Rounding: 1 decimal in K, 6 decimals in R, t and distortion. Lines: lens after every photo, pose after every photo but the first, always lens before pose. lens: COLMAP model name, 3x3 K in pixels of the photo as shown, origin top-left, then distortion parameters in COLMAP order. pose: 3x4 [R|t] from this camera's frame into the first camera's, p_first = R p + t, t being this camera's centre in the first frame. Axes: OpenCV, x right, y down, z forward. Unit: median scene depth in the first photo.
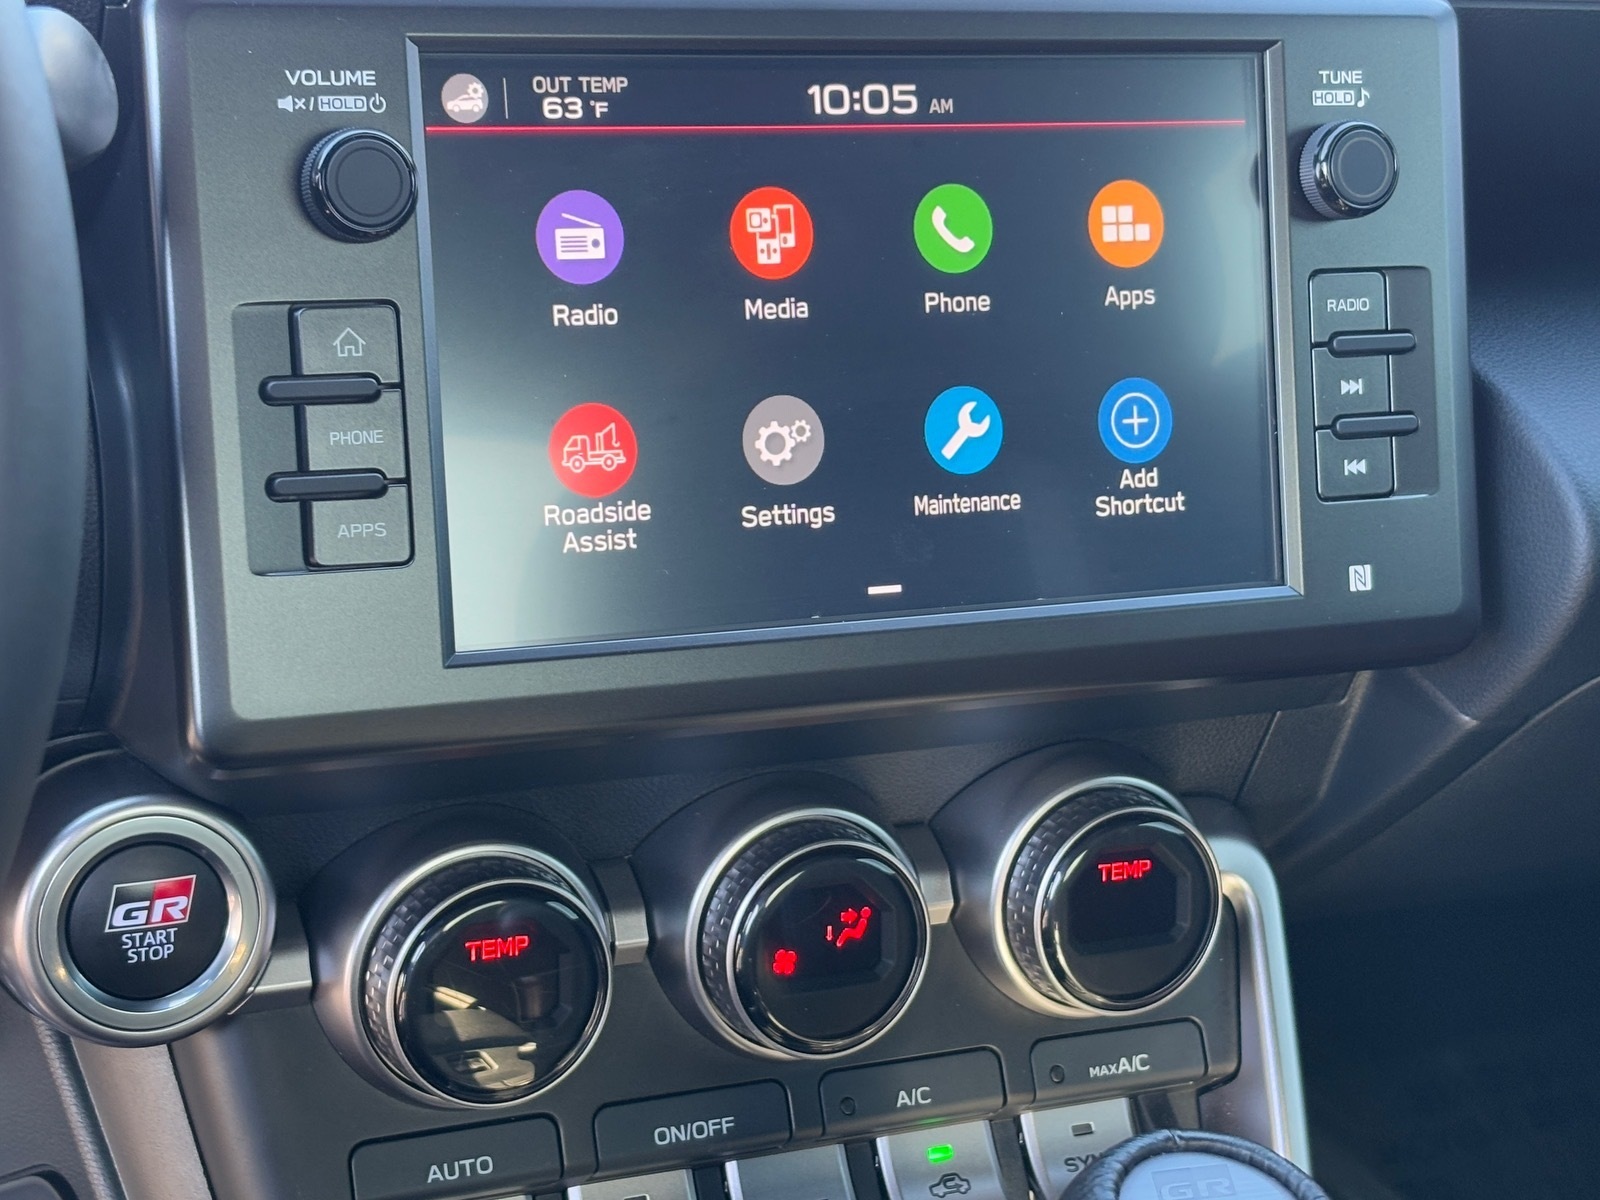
lens RADIAL K [[3003.3, 0, 791.8], [0, 3003.3, 597.4], [0, 0, 1]] dist [0.200131, 0.000000]
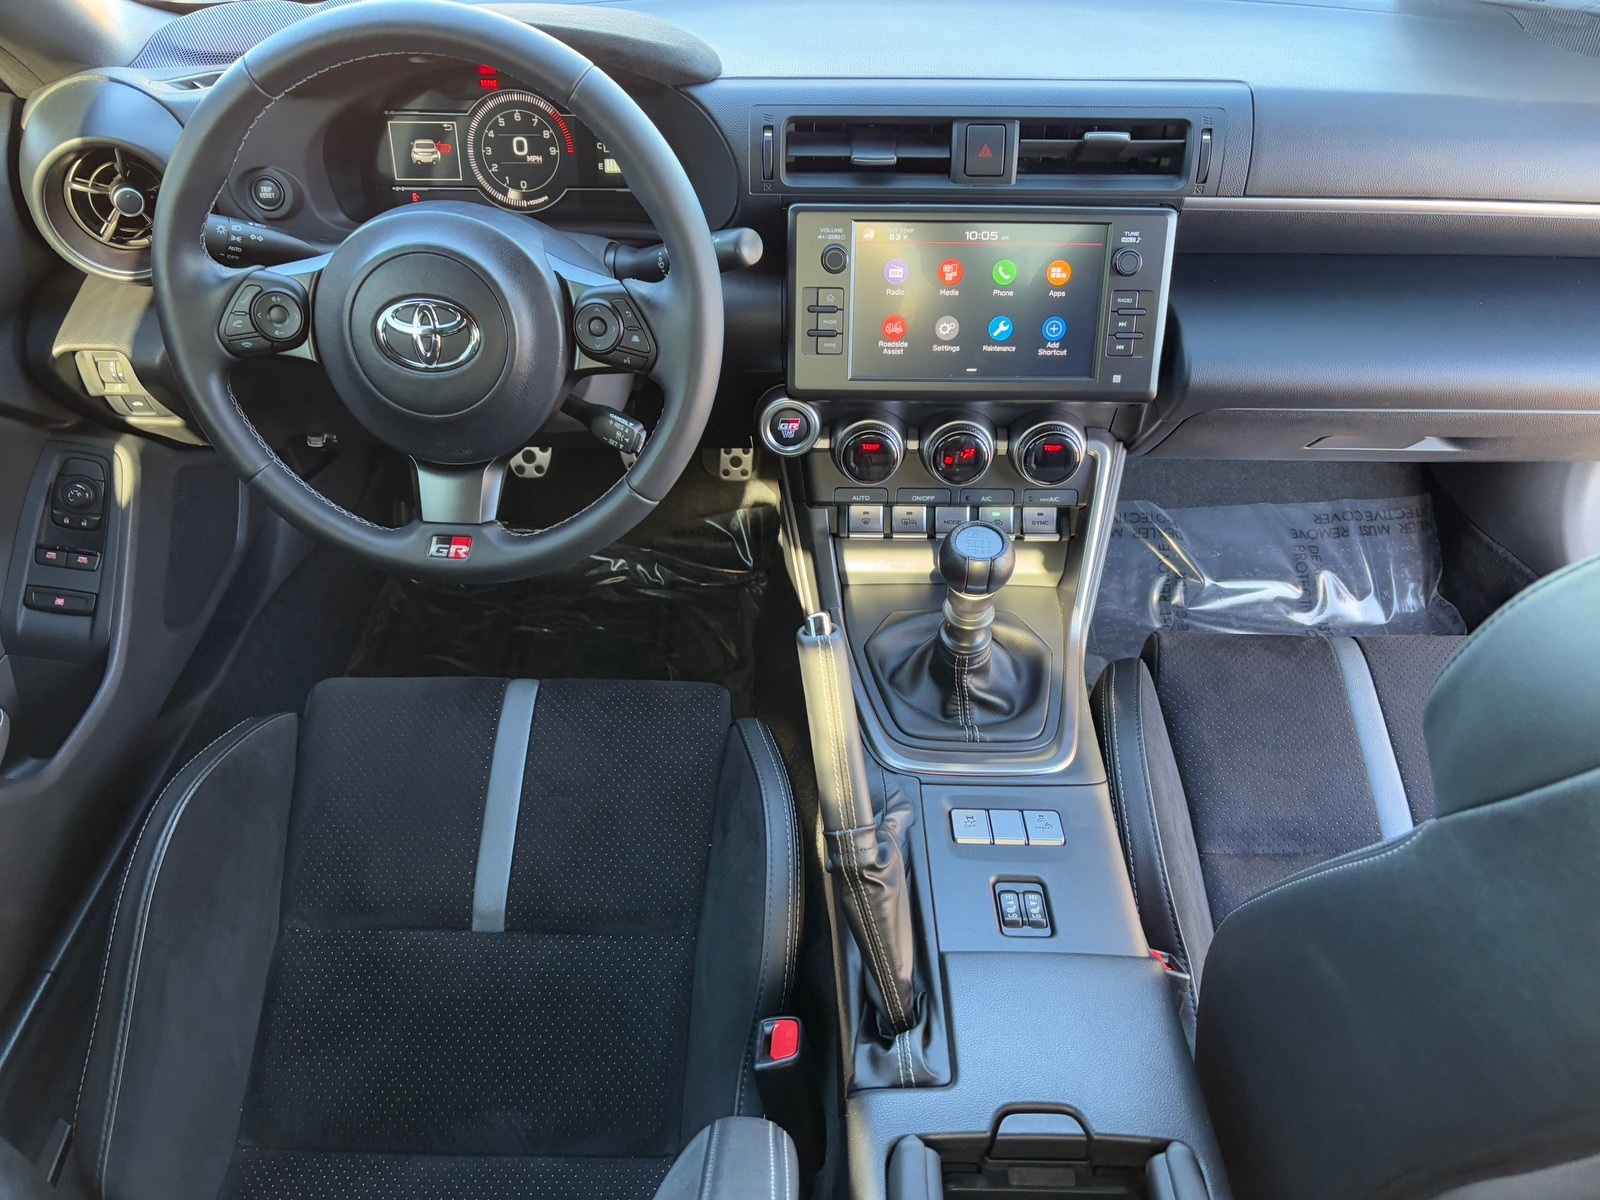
lens RADIAL K [[1237.0, 0, 791.8], [0, 1237.0, 608.3], [0, 0, 1]] dist [0.030399, -0.034673]
pose [[0.904516, 0.205978, -0.373396, 0.453423], [-0.079383, 0.941636, 0.327139, -0.204377], [0.418986, -0.266261, 0.868076, -0.512488]]
